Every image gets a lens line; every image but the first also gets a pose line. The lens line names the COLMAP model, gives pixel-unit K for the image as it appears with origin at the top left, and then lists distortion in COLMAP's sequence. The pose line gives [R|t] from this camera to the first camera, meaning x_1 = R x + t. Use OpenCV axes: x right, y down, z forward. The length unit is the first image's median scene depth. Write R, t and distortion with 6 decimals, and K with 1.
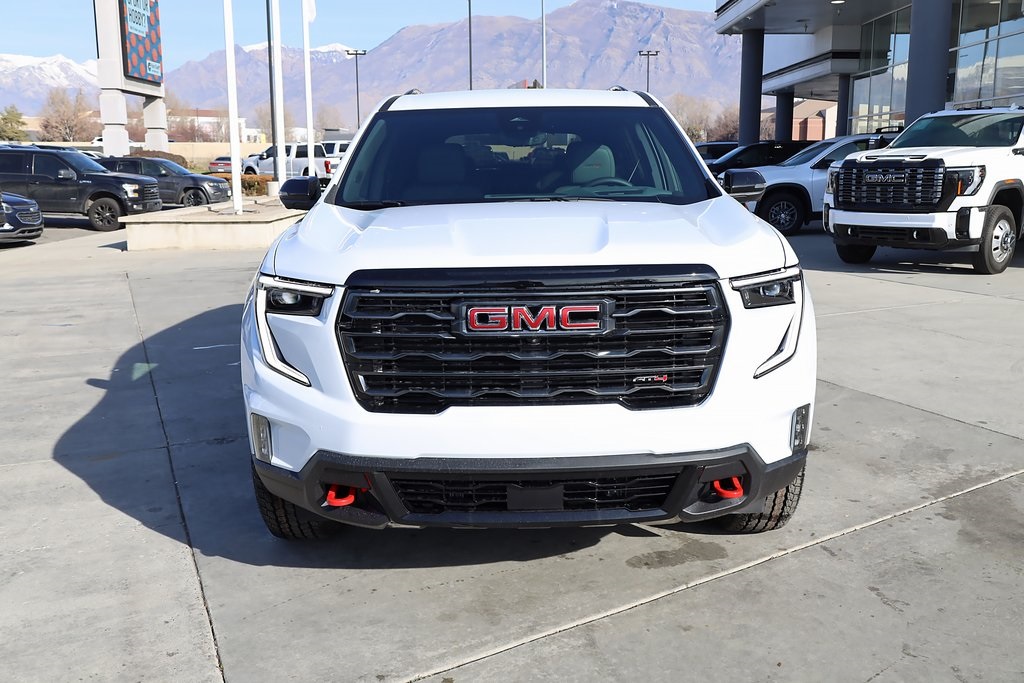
lens RADIAL K [[931.9, 0, 512.0], [0, 931.9, 341.5], [0, 0, 1]] dist [0.000109, 0.000035]
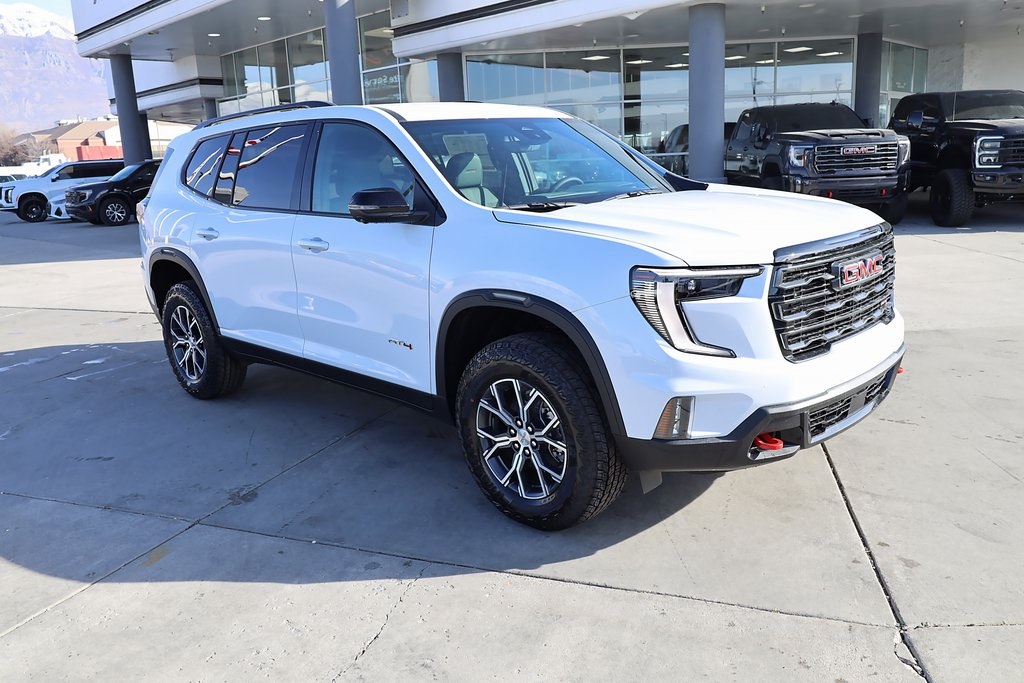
lens RADIAL K [[796.2, 0, 512.0], [0, 796.2, 341.5], [0, 0, 1]] dist [0.005400, -0.046622]
pose [[0.706124, -0.180498, 0.684697, -0.833806], [0.170207, 0.981881, 0.083307, -0.076742], [-0.687327, 0.057715, 0.724051, 0.371492]]
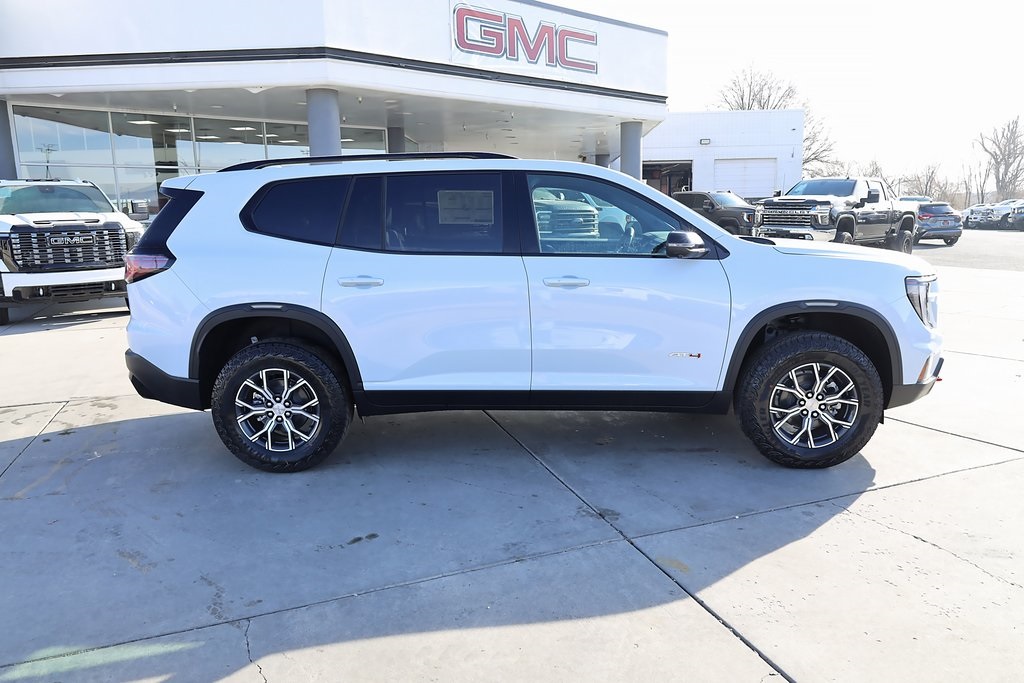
lens RADIAL K [[721.3, 0, 512.0], [0, 721.3, 341.5], [0, 0, 1]] dist [0.008630, -0.035742]
pose [[0.045241, -0.169003, 0.984577, -1.351330], [0.203414, 0.966496, 0.156553, -0.262986], [-0.978047, 0.193194, 0.078103, 1.350829]]
